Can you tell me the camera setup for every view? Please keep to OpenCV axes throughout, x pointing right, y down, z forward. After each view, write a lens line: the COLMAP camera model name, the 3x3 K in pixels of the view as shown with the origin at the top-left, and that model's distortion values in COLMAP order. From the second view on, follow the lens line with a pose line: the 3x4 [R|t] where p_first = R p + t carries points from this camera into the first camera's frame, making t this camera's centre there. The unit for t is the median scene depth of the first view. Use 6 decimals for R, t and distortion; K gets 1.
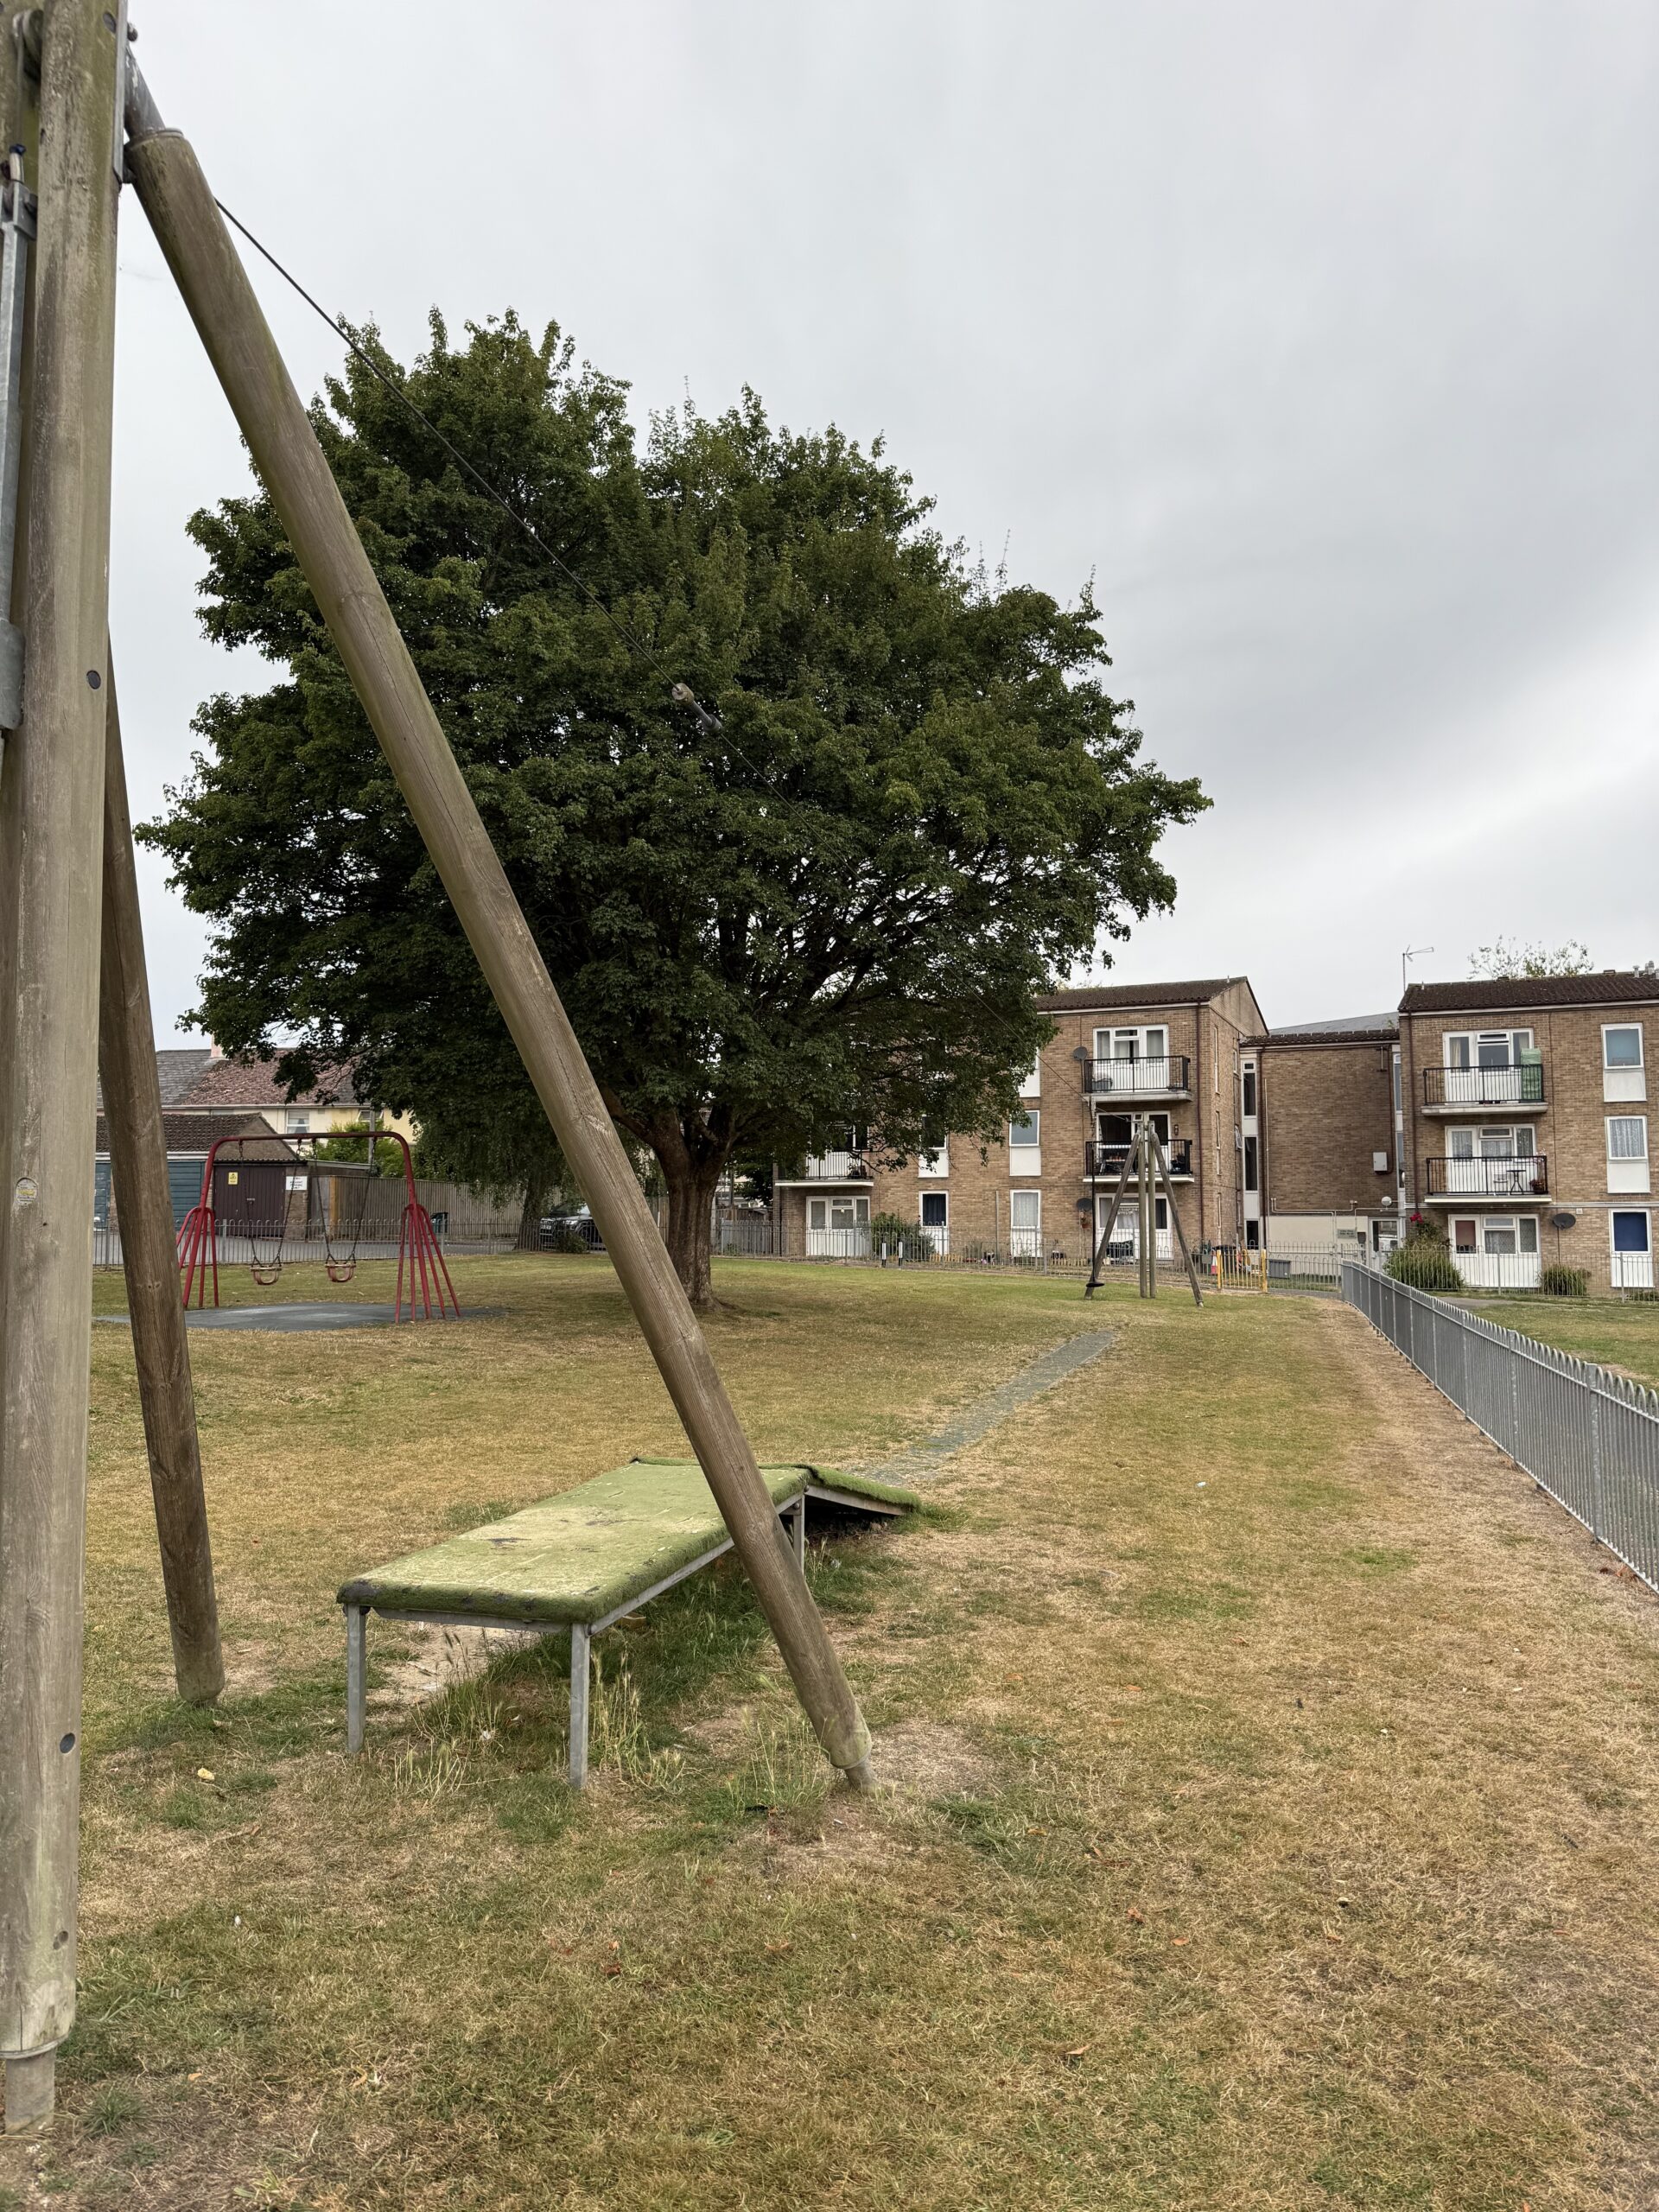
lens RADIAL K [[1682.4, 0, 829.6], [0, 1682.4, 1098.2], [0, 0, 1]] dist [0.007606, -0.035638]
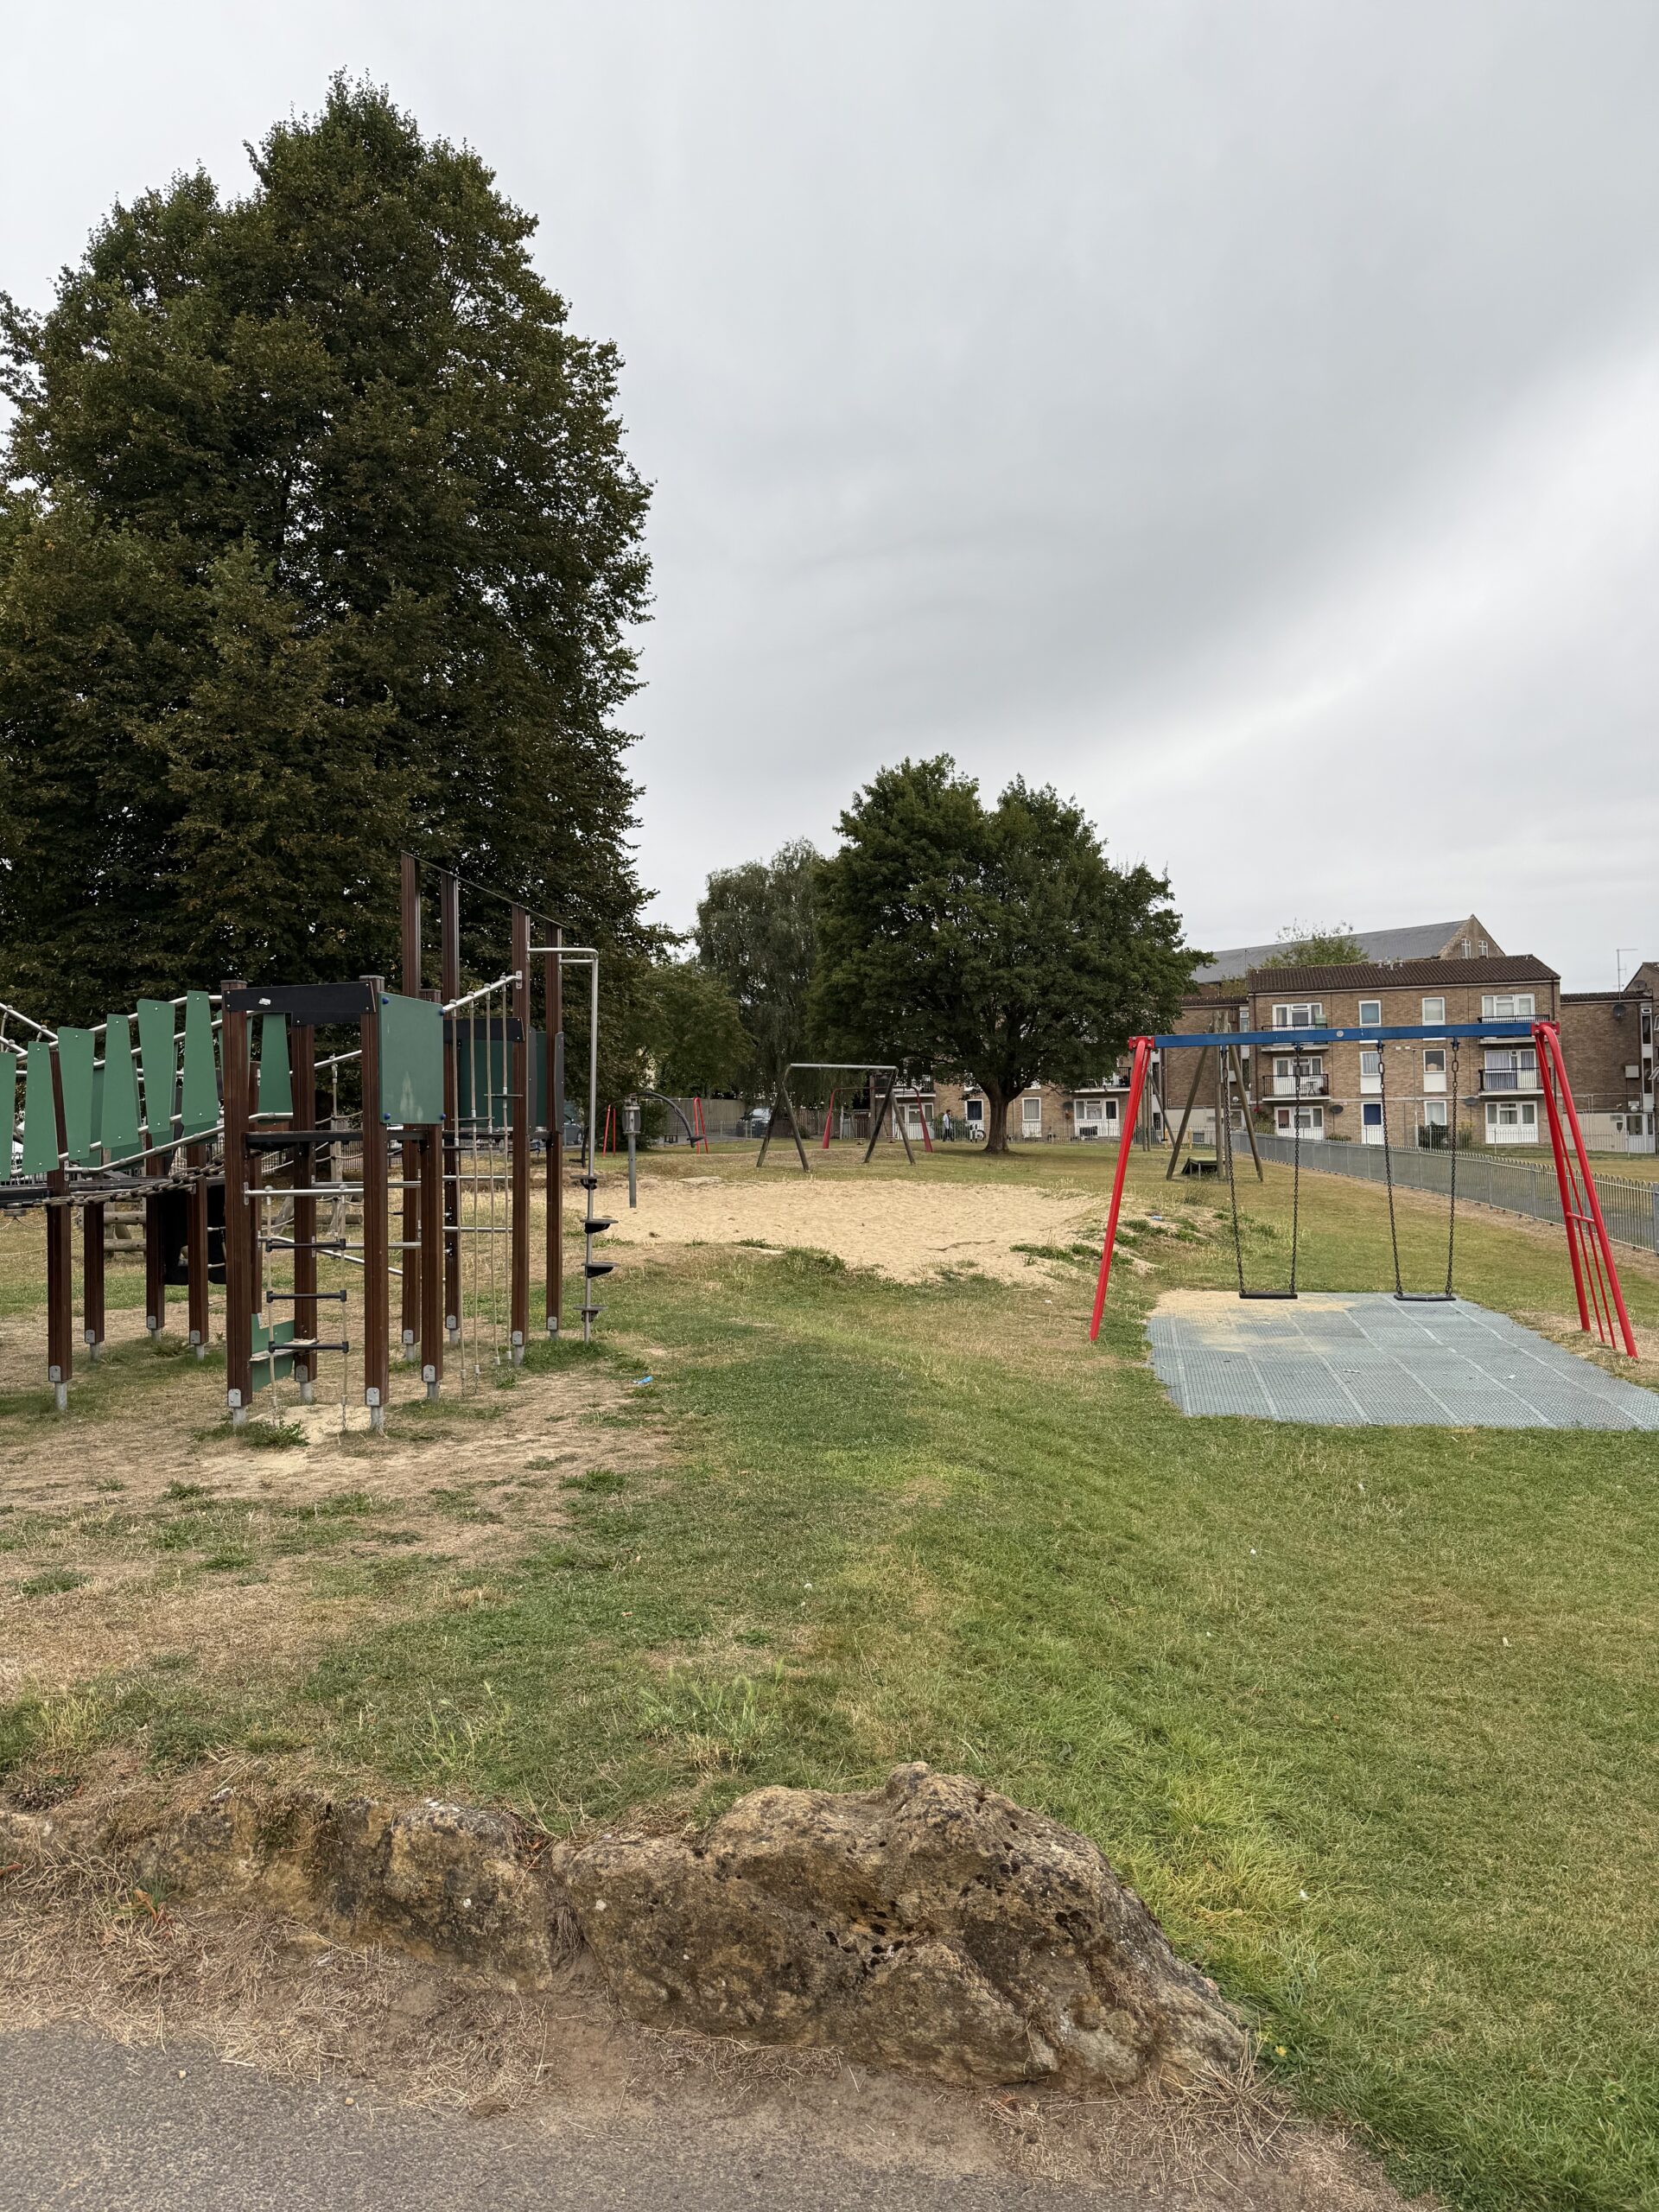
lens RADIAL K [[1526.3, 0, 829.5], [0, 1526.3, 1135.9], [0, 0, 1]] dist [-0.001096, -0.013663]
pose [[0.995805, -0.020524, 0.089175, -0.250785], [0.013204, 0.996552, 0.081910, -0.039783], [-0.090548, -0.080389, 0.992642, -0.574332]]
